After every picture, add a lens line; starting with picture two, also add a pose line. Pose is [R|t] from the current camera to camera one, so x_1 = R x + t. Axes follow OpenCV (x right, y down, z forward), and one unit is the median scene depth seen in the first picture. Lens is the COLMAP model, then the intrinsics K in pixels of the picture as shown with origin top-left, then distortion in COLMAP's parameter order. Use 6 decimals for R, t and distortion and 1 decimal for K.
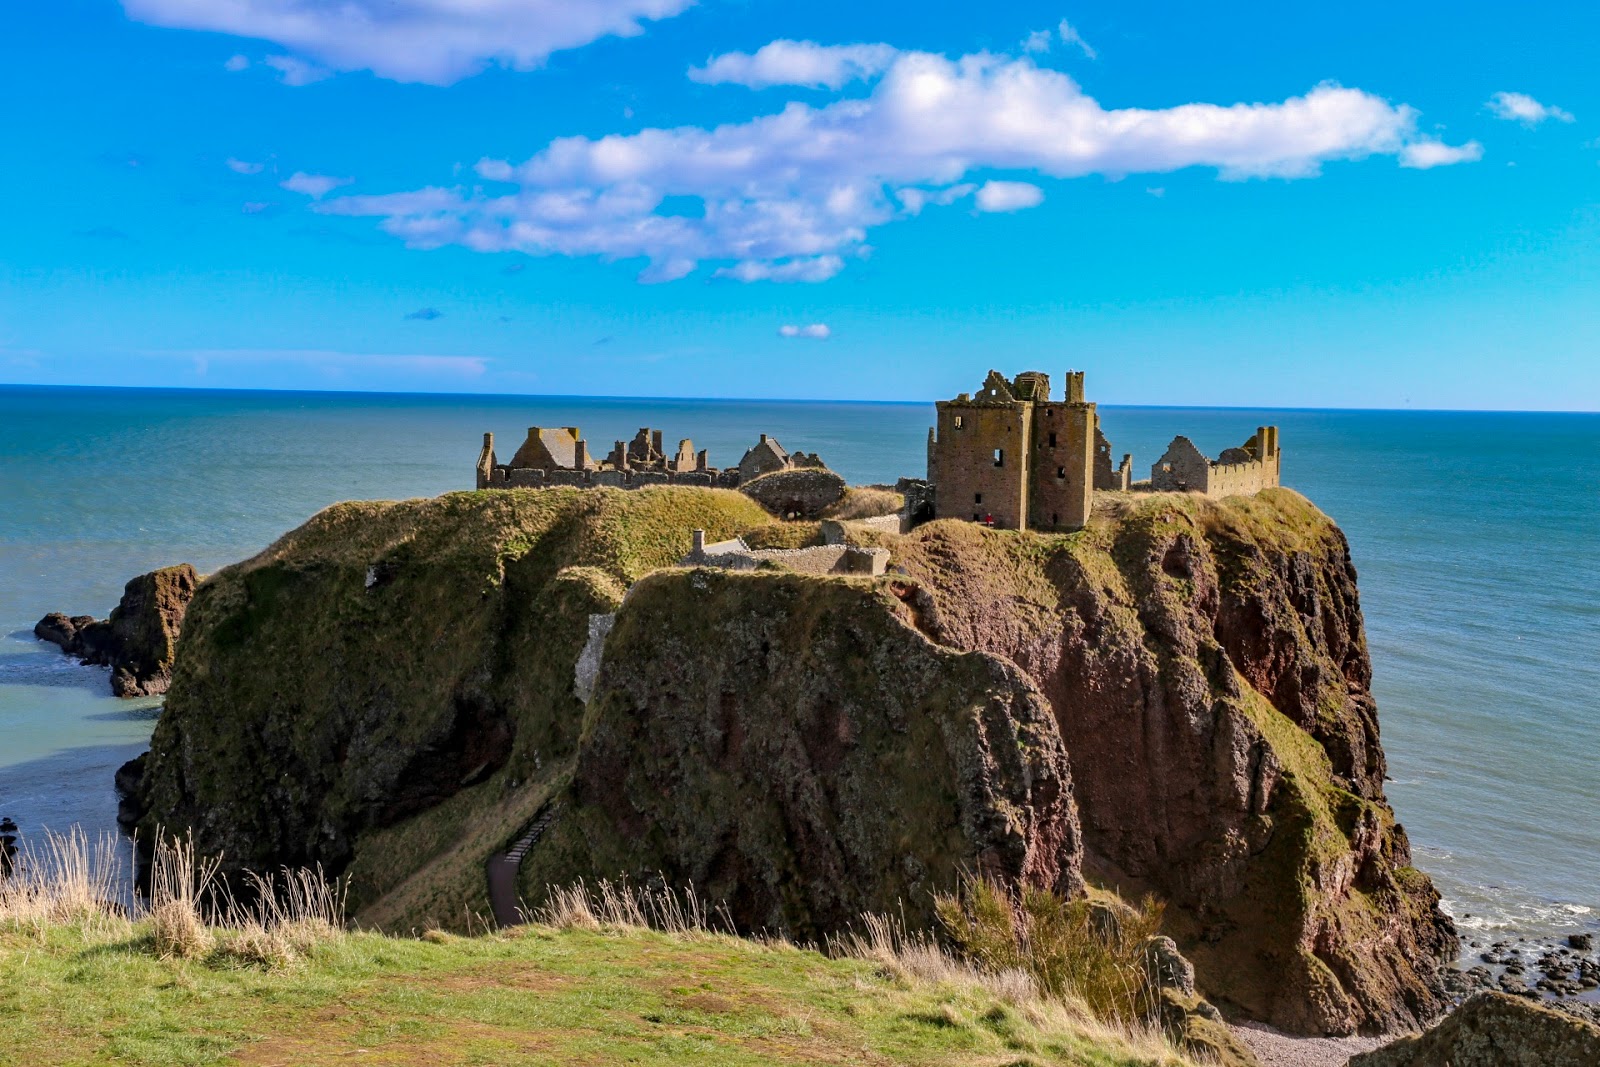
lens RADIAL K [[1822.6, 0, 801.3], [0, 1822.6, 532.6], [0, 0, 1]] dist [0.034389, 0.000000]
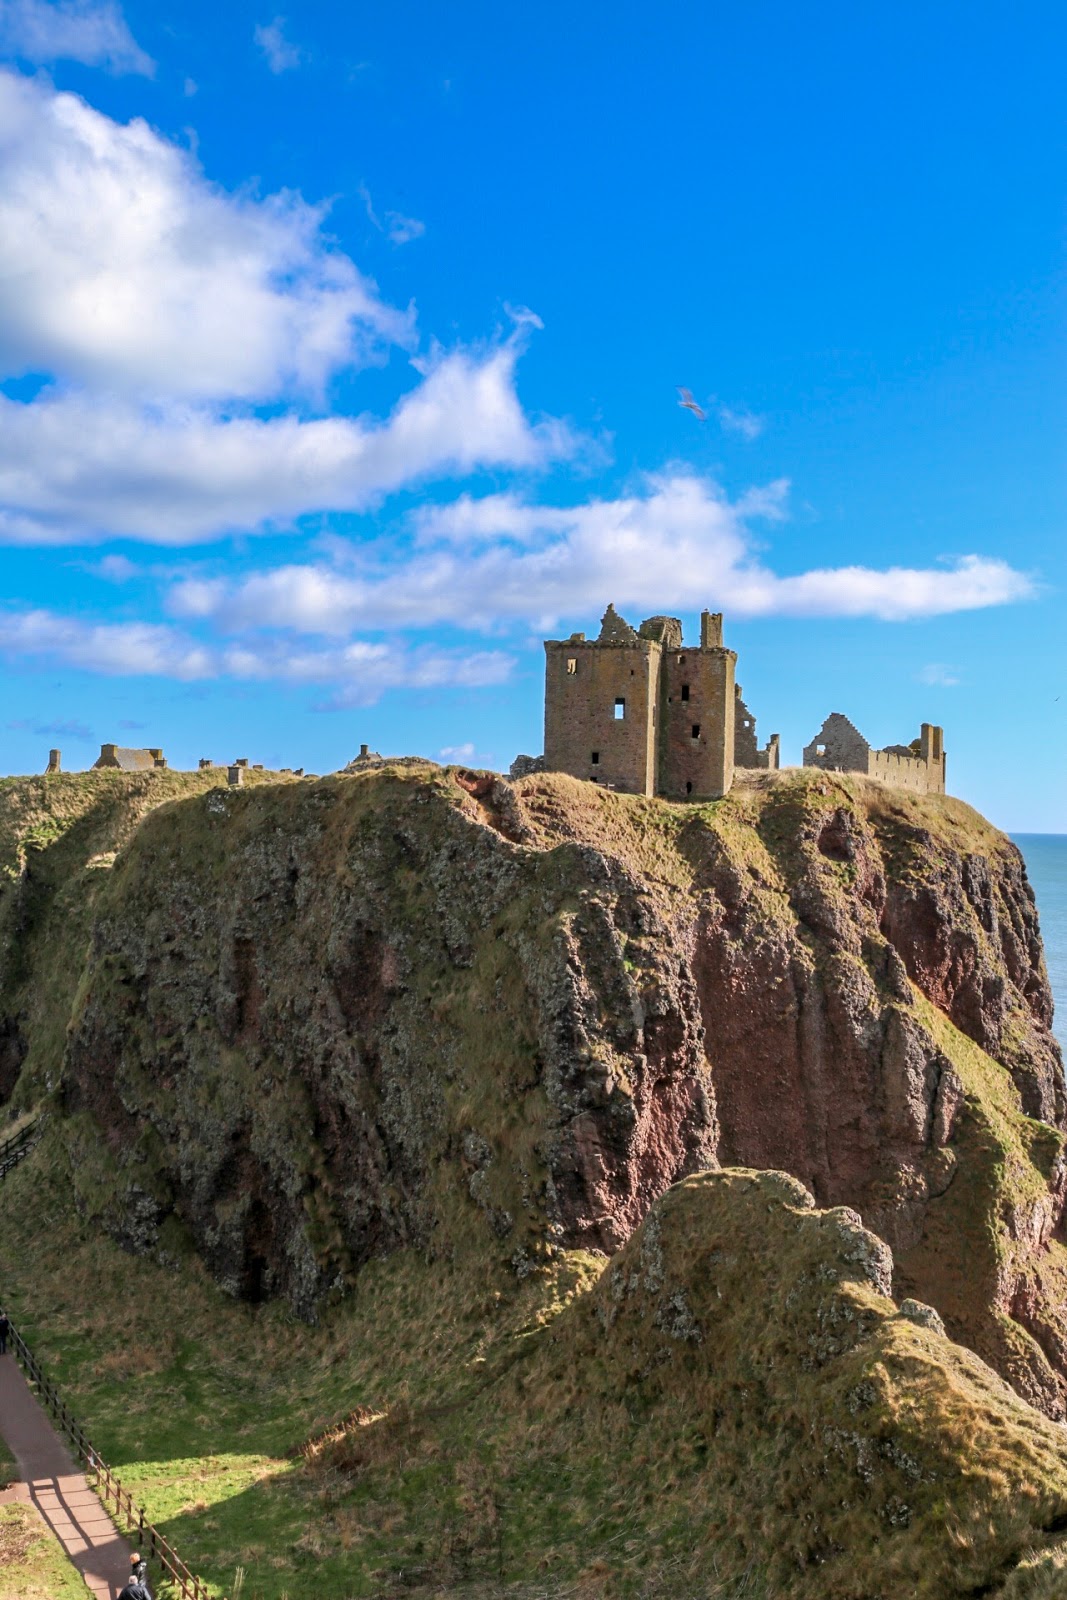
lens RADIAL K [[1822.6, 0, 532.3], [0, 1822.6, 801.3], [0, 0, 1]] dist [0.034389, 0.000000]
pose [[0.998963, 0.005336, 0.045216, 0.031939], [-0.001728, 0.996835, -0.079479, 0.067069], [-0.045497, 0.079318, 0.995811, 0.187206]]
